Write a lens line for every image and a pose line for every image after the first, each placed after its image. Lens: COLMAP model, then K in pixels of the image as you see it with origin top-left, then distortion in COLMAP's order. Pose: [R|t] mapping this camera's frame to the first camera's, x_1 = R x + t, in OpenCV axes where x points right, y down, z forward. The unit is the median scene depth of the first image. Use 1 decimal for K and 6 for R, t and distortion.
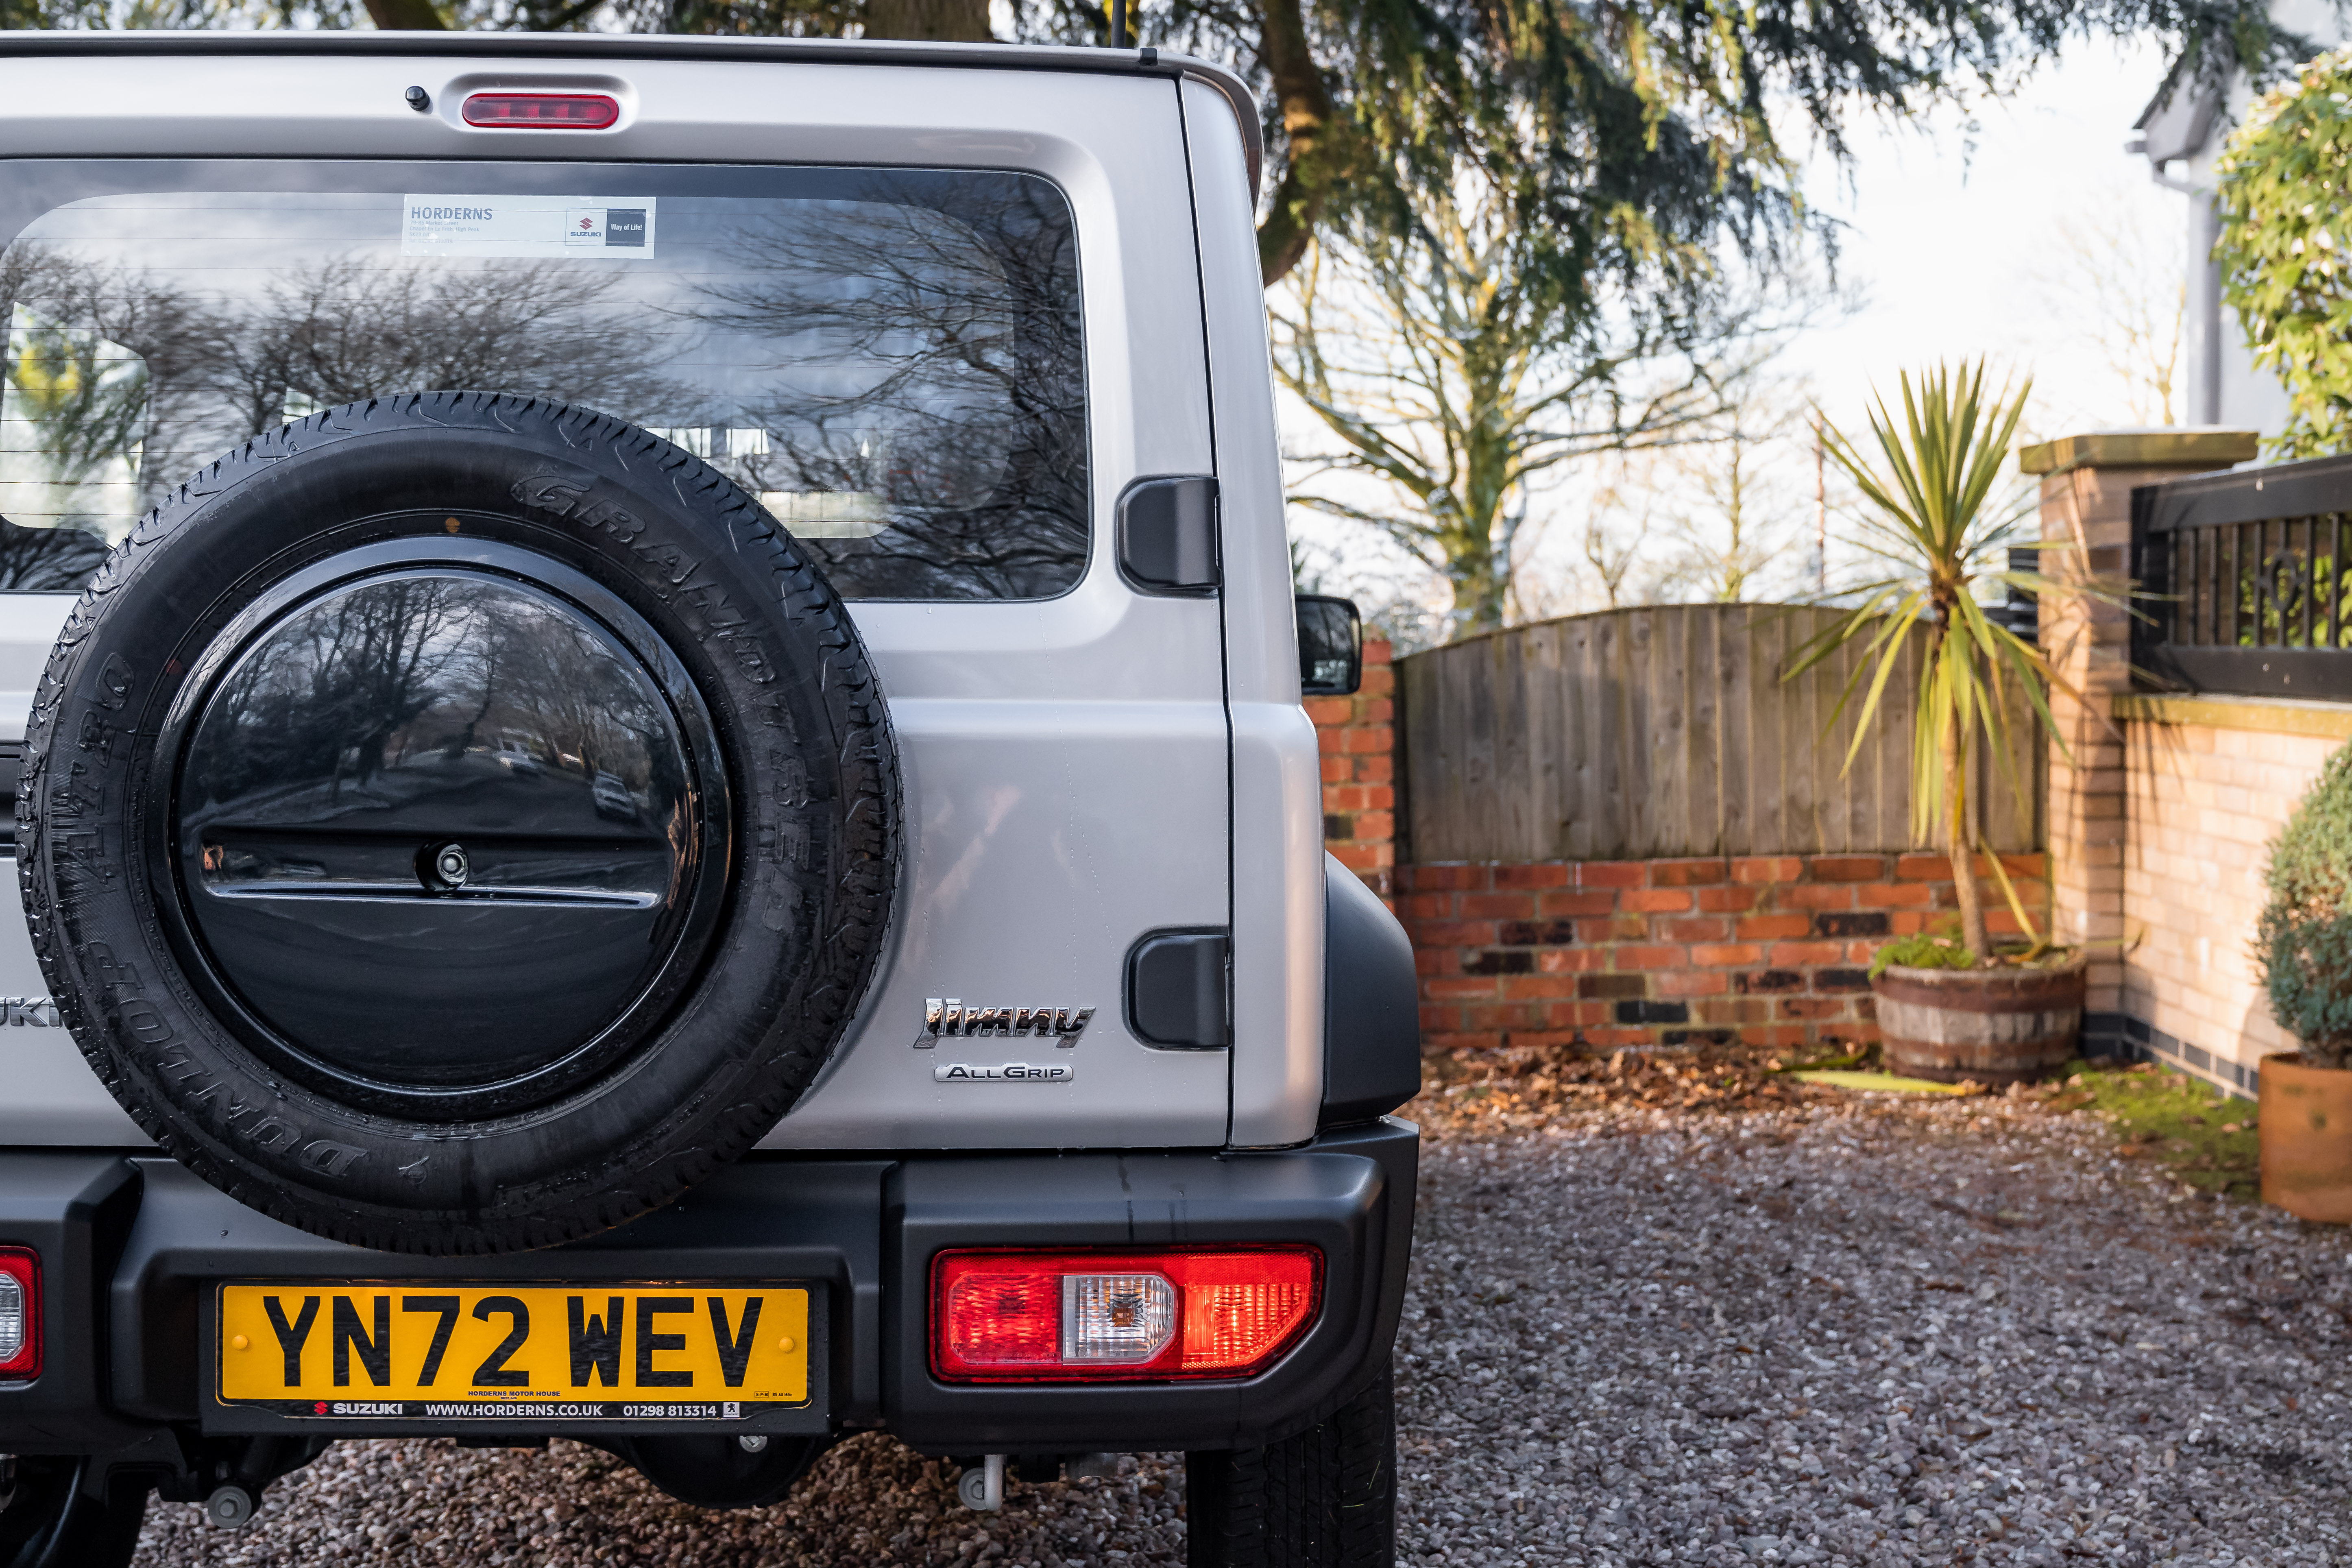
lens RADIAL K [[2387.1, 0, 1169.3], [0, 2387.1, 770.5], [0, 0, 1]] dist [-0.007809, 0.015286]
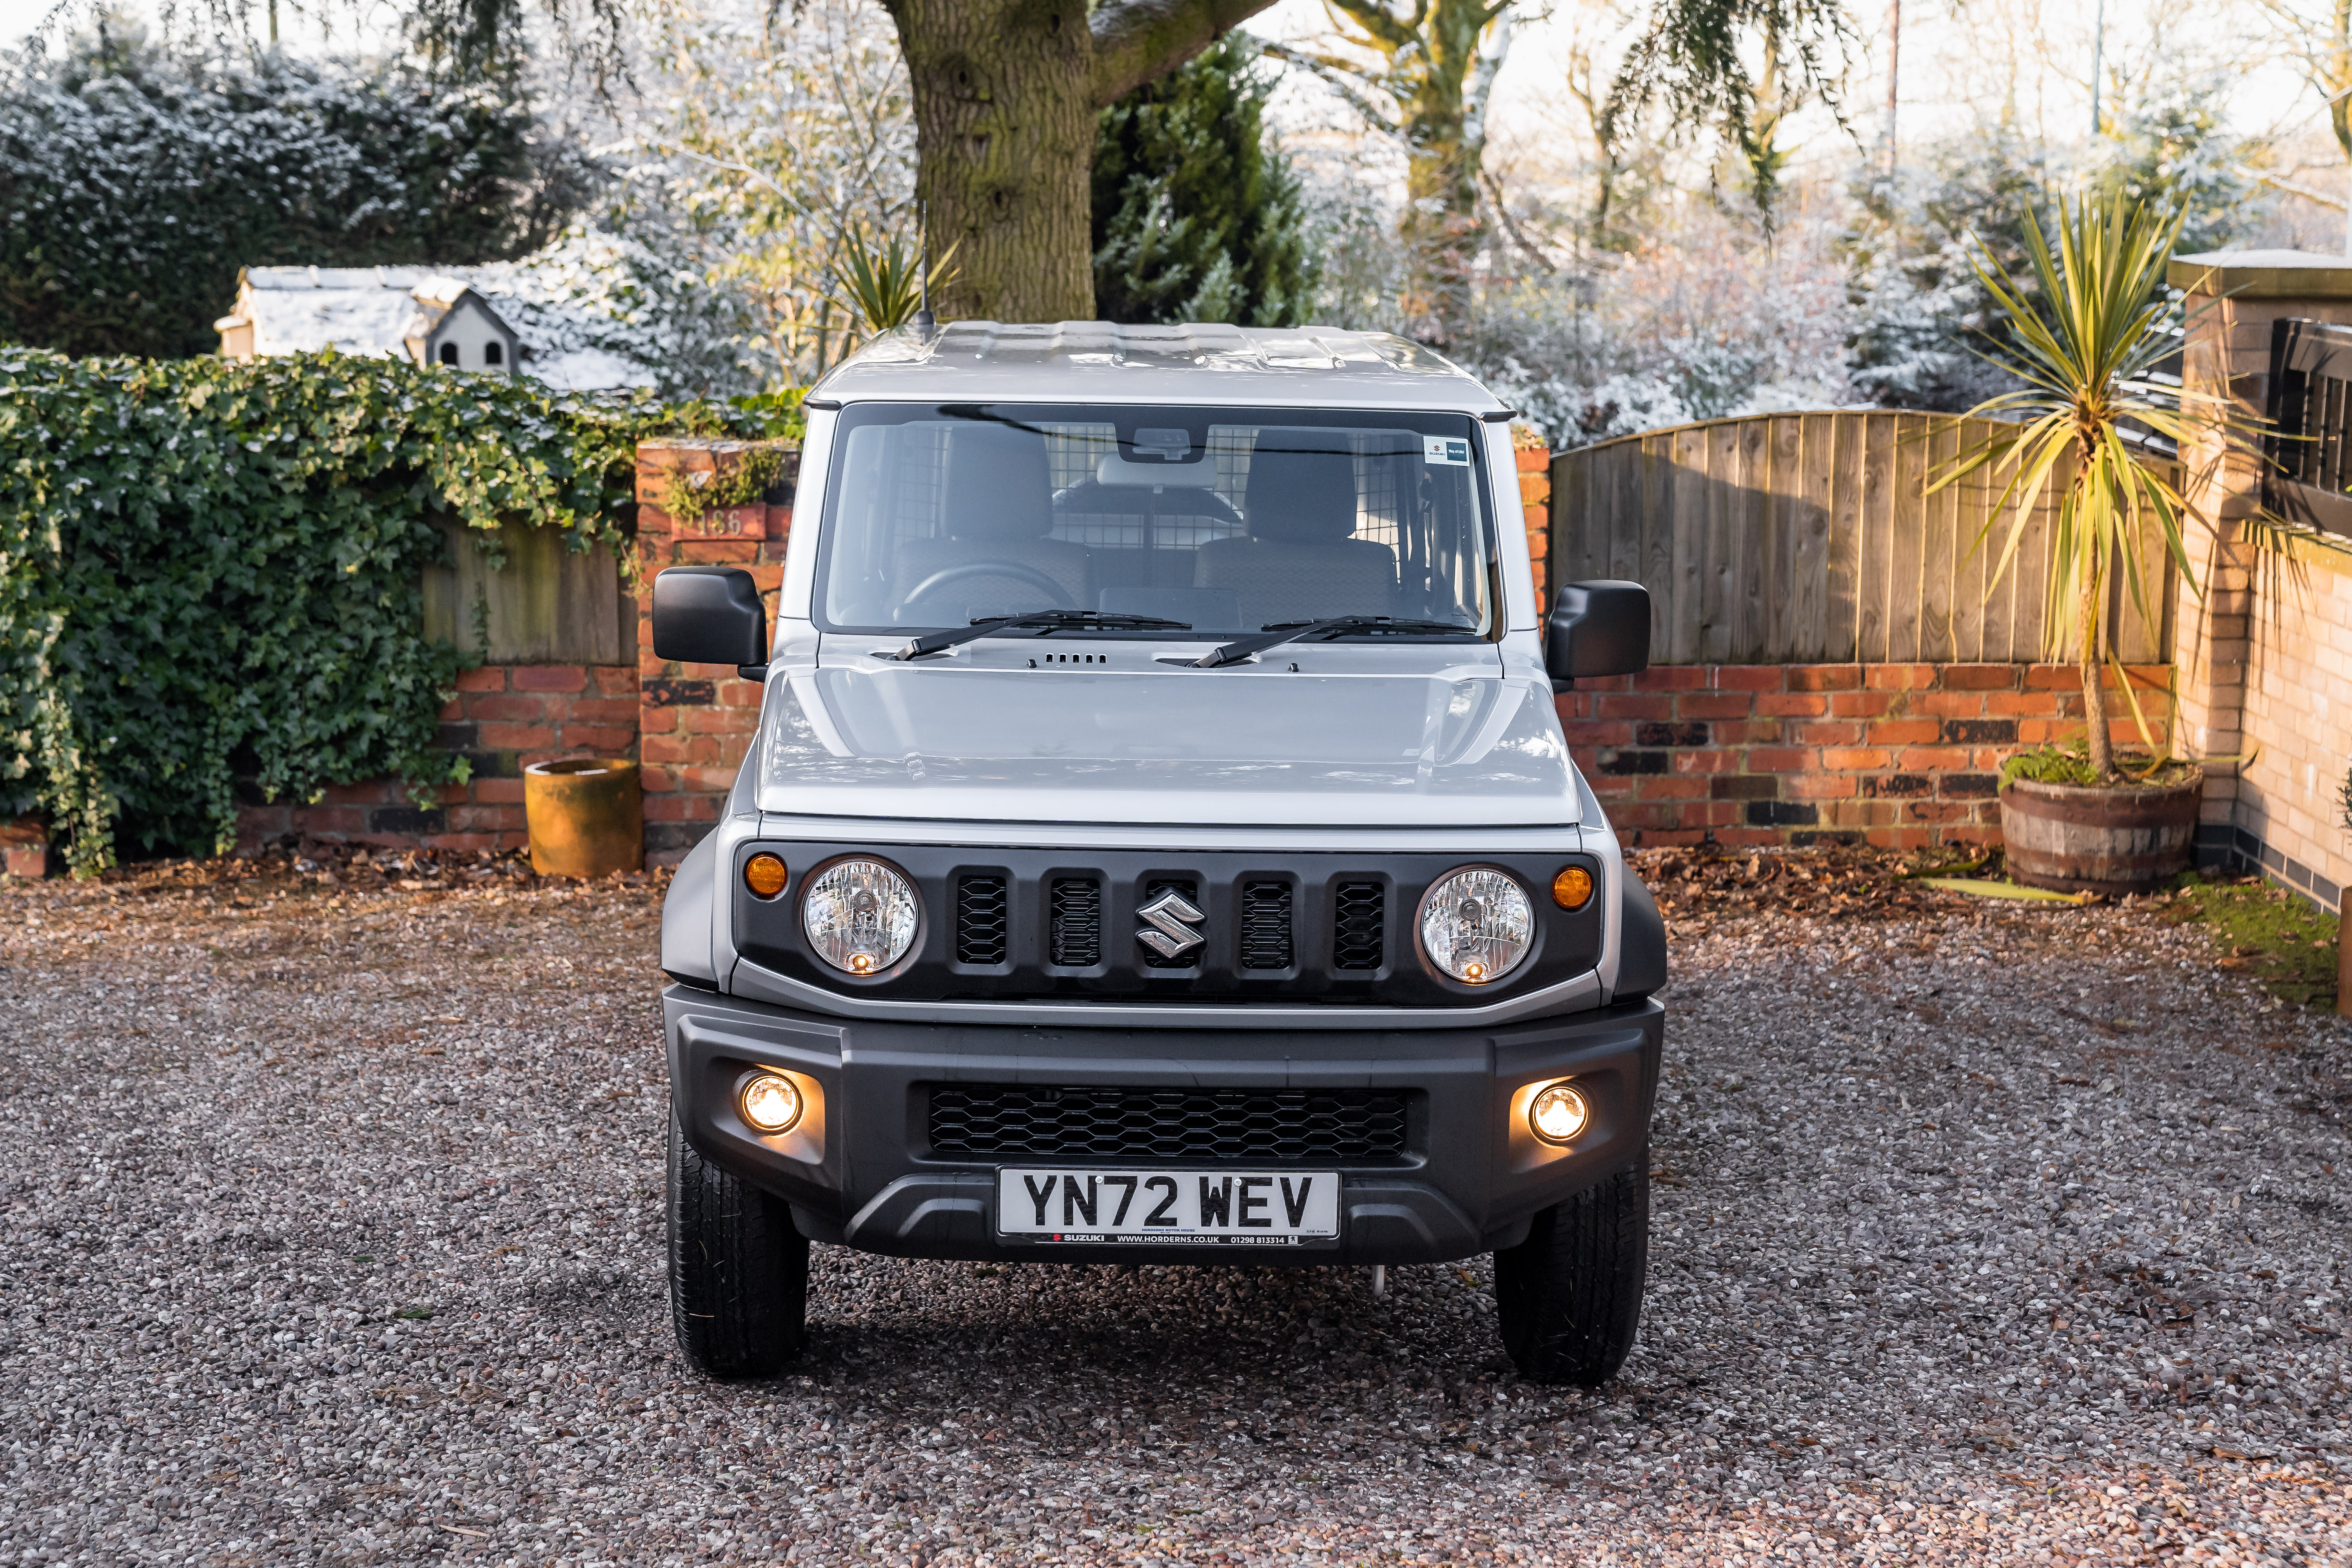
lens RADIAL K [[3506.7, 0, 1158.9], [0, 3506.7, 747.6], [0, 0, 1]] dist [0.018457, 0.052542]
pose [[0.997003, 0.015528, 0.075792, -0.392640], [-0.024517, 0.992574, 0.119149, -0.219351], [-0.073379, -0.120651, 0.989979, -1.018148]]
